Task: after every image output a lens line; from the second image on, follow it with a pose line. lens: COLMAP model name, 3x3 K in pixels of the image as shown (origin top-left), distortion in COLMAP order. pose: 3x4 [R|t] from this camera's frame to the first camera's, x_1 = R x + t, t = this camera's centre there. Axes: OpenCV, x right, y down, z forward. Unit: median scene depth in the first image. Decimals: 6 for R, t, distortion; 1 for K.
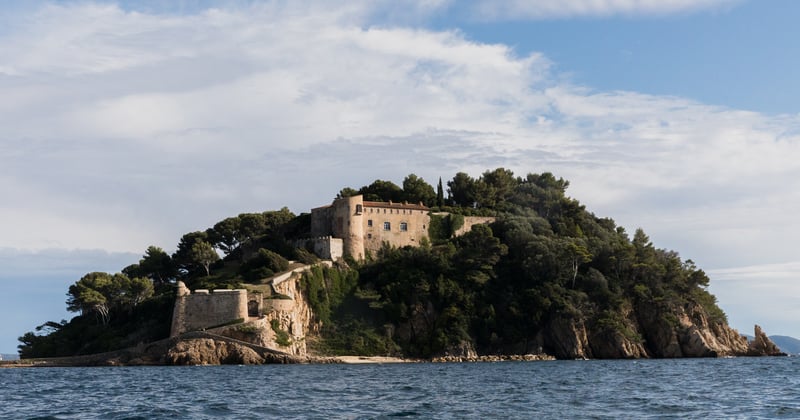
lens RADIAL K [[1080.5, 0, 424.8], [0, 1080.5, 208.2], [0, 0, 1]] dist [0.053412, 0.031948]
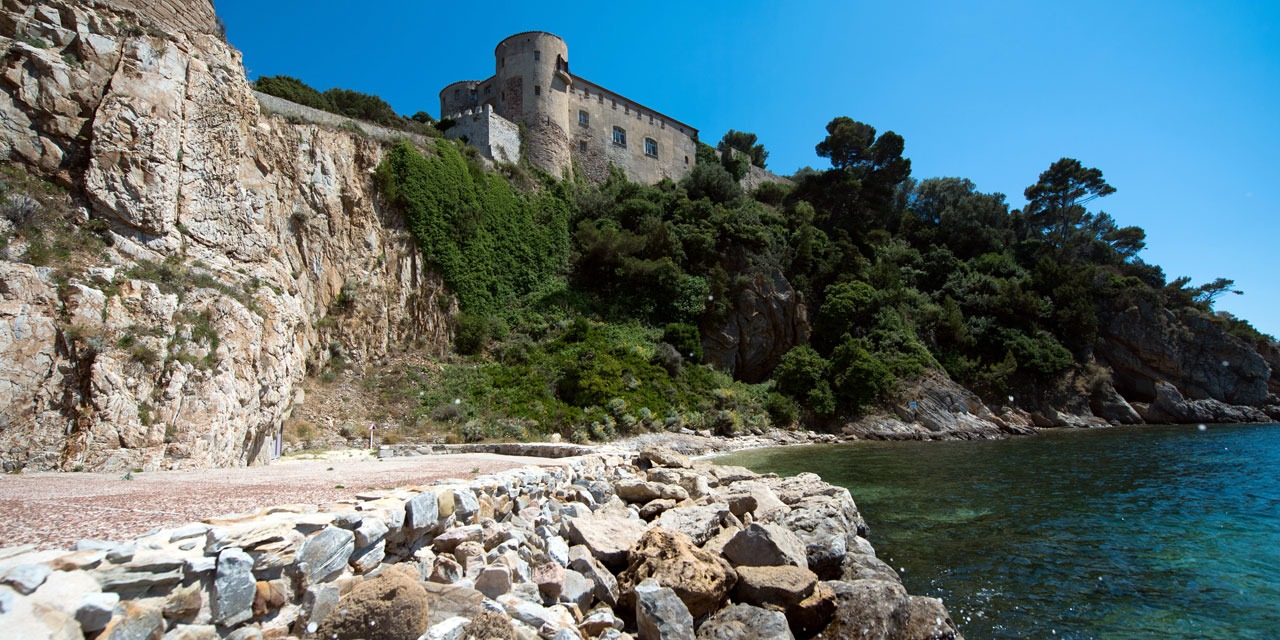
lens RADIAL K [[554.7, 0, 663.1], [0, 554.7, 323.4], [0, 0, 1]] dist [-0.000246, 0.000056]
pose [[0.973081, 0.011264, 0.230187, -0.072071], [-0.000571, 0.998920, -0.046470, 0.108961], [-0.230462, 0.045088, 0.972036, 0.805849]]
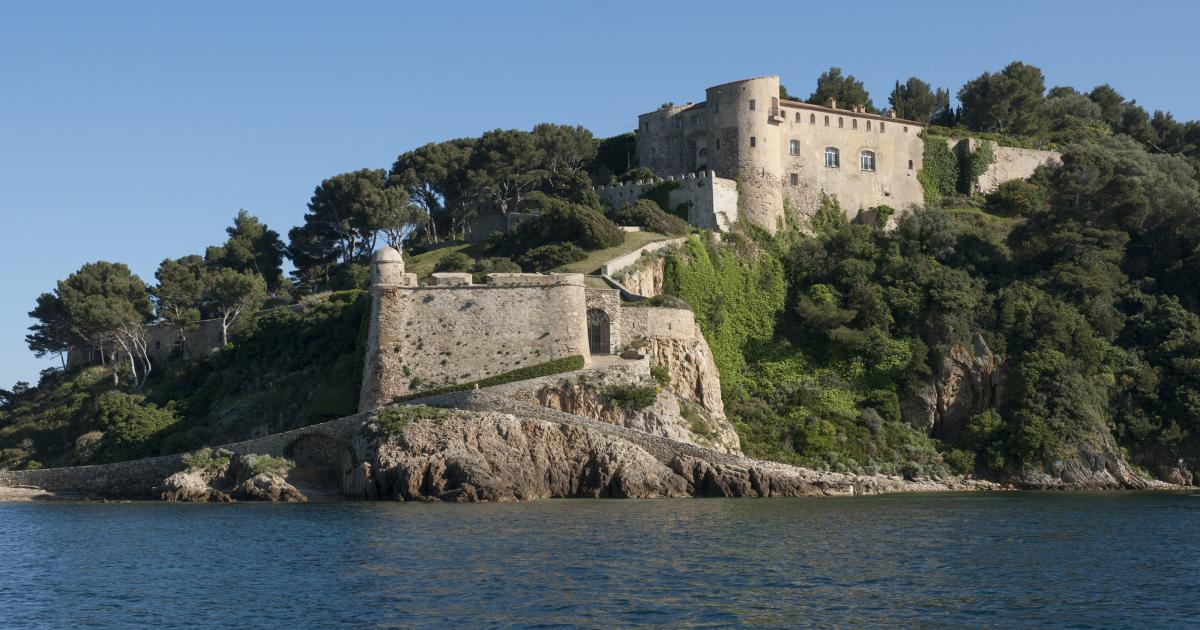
lens RADIAL K [[1620.7, 0, 637.2], [0, 1620.7, 312.3], [0, 0, 1]] dist [0.053412, 0.031948]
pose [[0.998533, 0.014847, 0.052063, -0.144884], [-0.016628, 0.999285, 0.033941, 0.057705], [-0.051522, -0.034757, 0.998067, 0.405376]]
